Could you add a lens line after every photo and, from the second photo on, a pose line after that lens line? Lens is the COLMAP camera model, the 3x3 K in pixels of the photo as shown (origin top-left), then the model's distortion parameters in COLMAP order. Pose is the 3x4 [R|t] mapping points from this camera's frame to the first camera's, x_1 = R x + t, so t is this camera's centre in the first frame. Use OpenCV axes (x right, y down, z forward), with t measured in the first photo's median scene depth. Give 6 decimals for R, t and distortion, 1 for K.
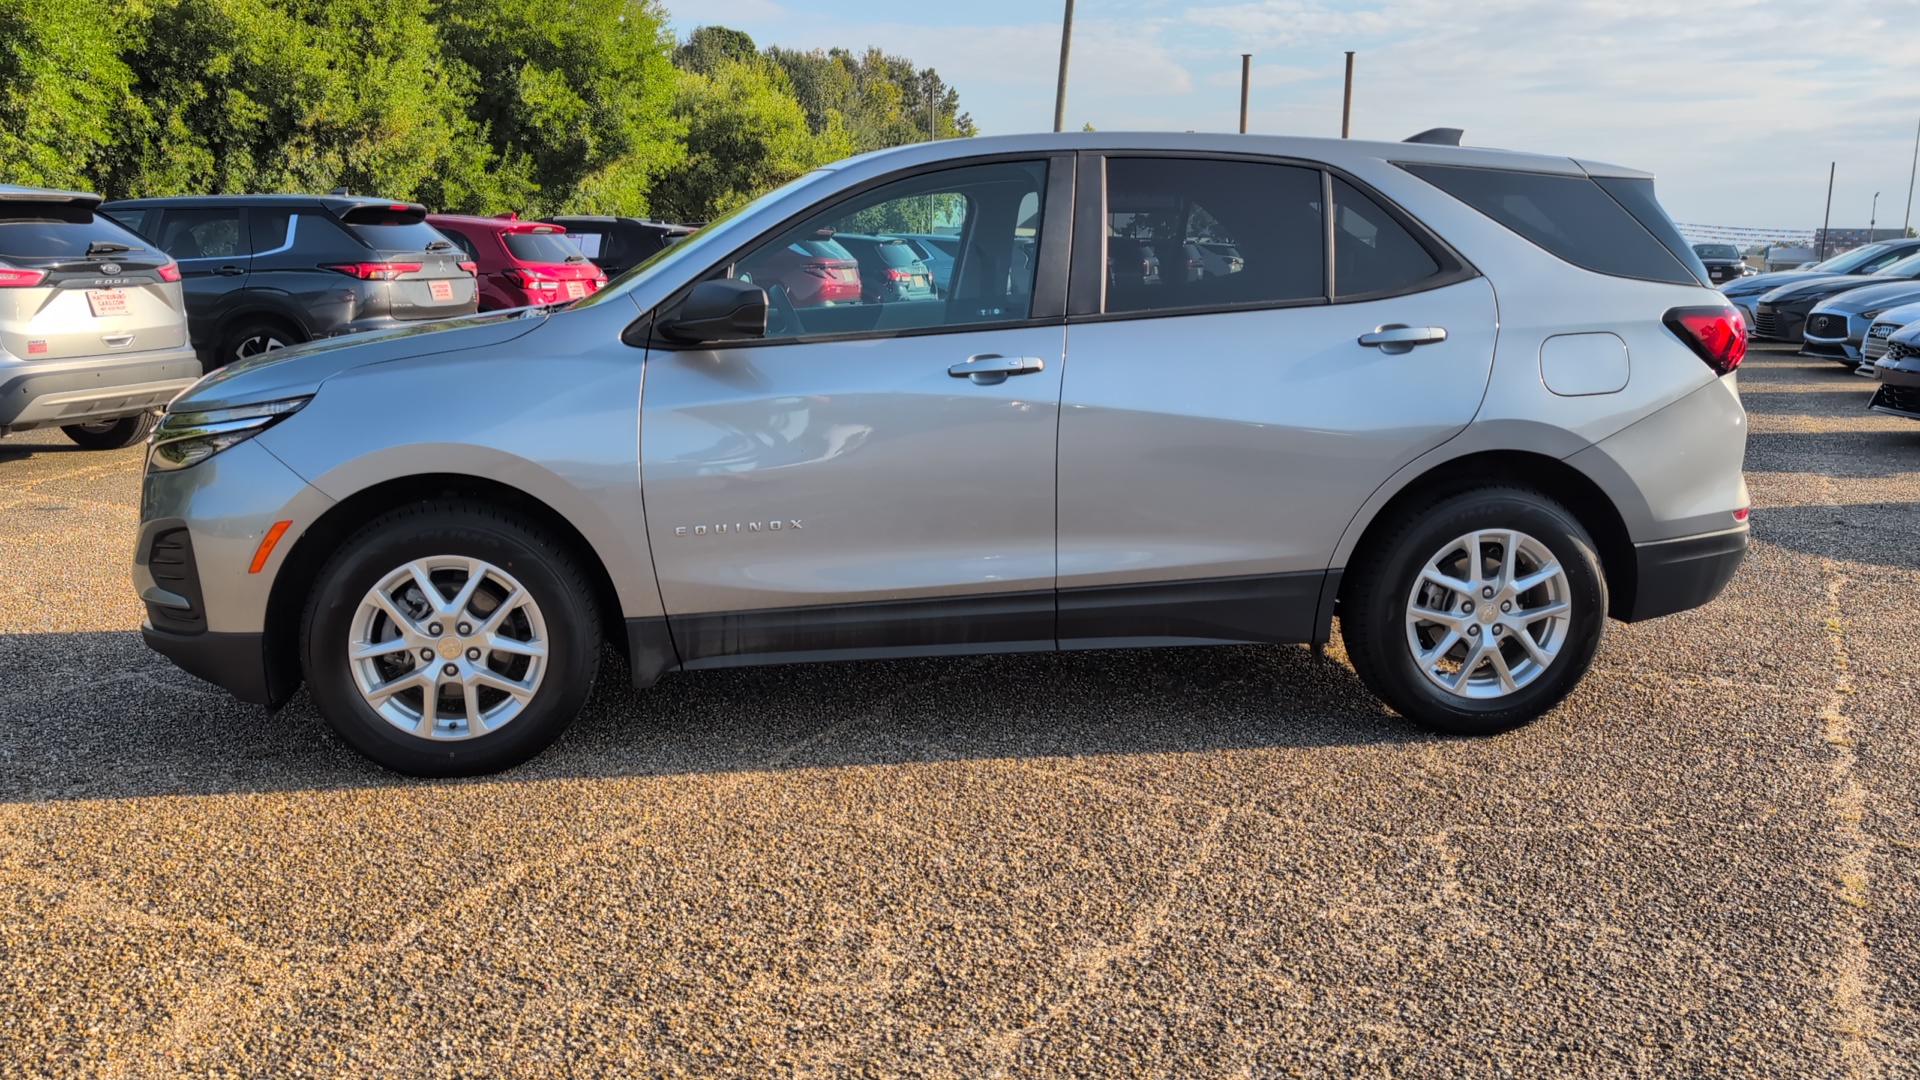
lens RADIAL K [[1636.6, 0, 960.0], [0, 1636.6, 540.0], [0, 0, 1]] dist [0.025288, -0.020999]
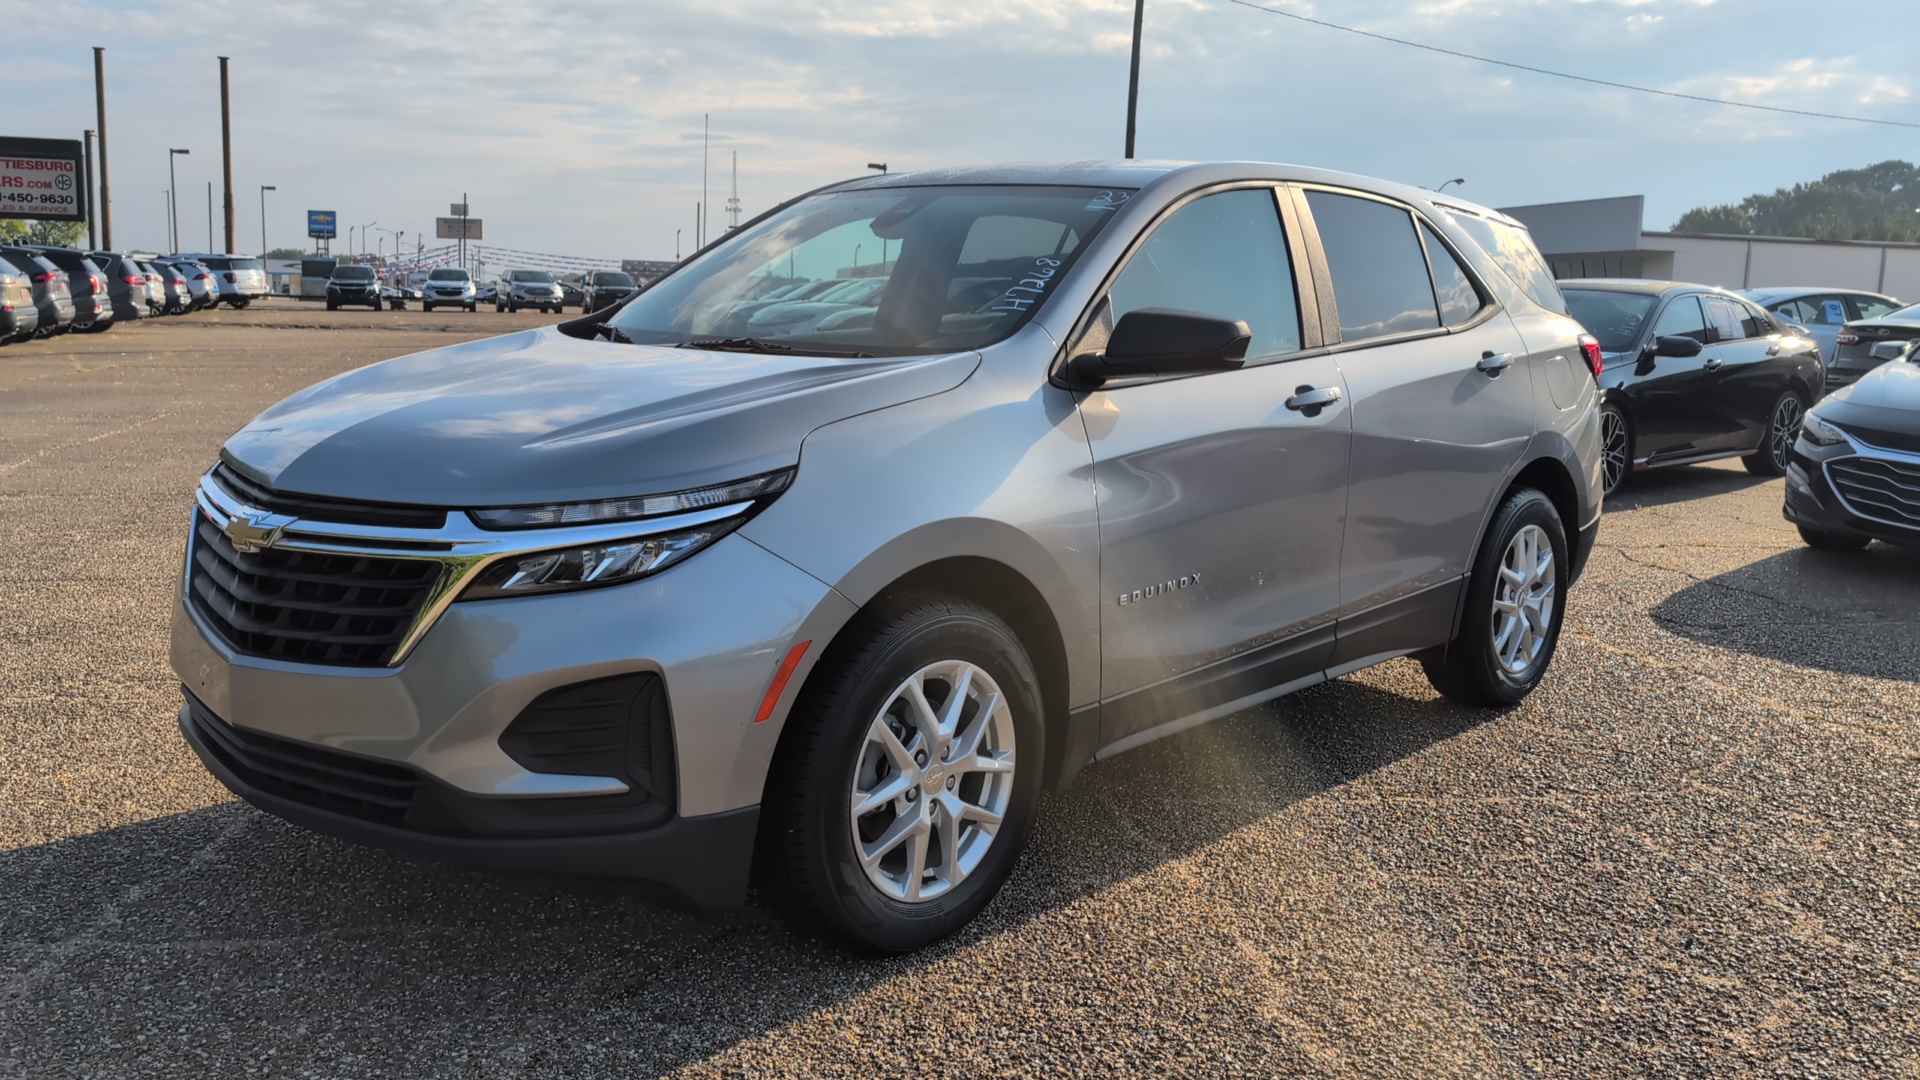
lens RADIAL K [[1636.6, 0, 960.0], [0, 1636.6, 540.0], [0, 0, 1]] dist [0.025288, -0.020999]
pose [[0.770114, -0.083421, 0.632428, -0.074763], [0.092160, 0.995561, 0.019096, -0.005858], [-0.631214, 0.043578, 0.774383, 0.036244]]
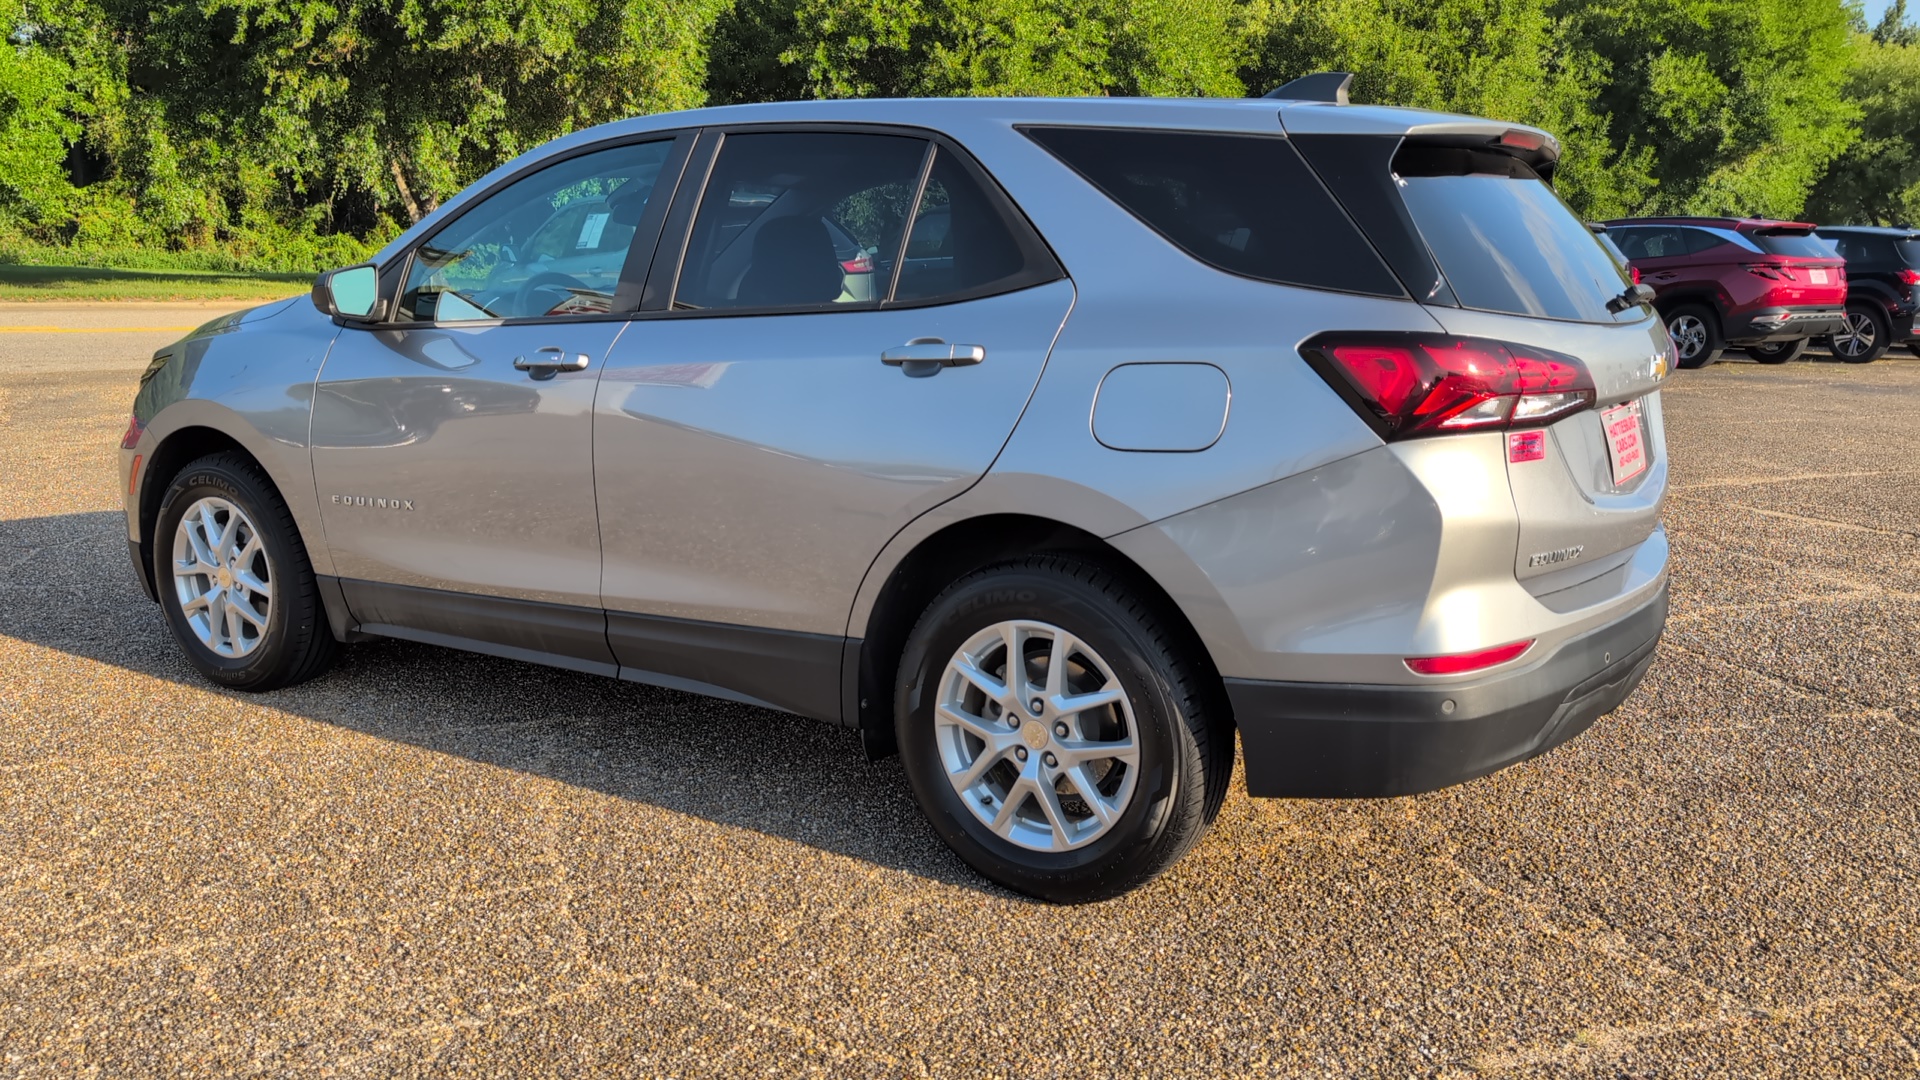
lens RADIAL K [[1636.6, 0, 960.0], [0, 1636.6, 540.0], [0, 0, 1]] dist [0.025288, -0.020999]
pose [[0.749733, 0.121800, -0.650434, 0.079576], [-0.121784, 0.991523, 0.045297, -0.007413], [0.650437, 0.045252, 0.758211, 0.043070]]
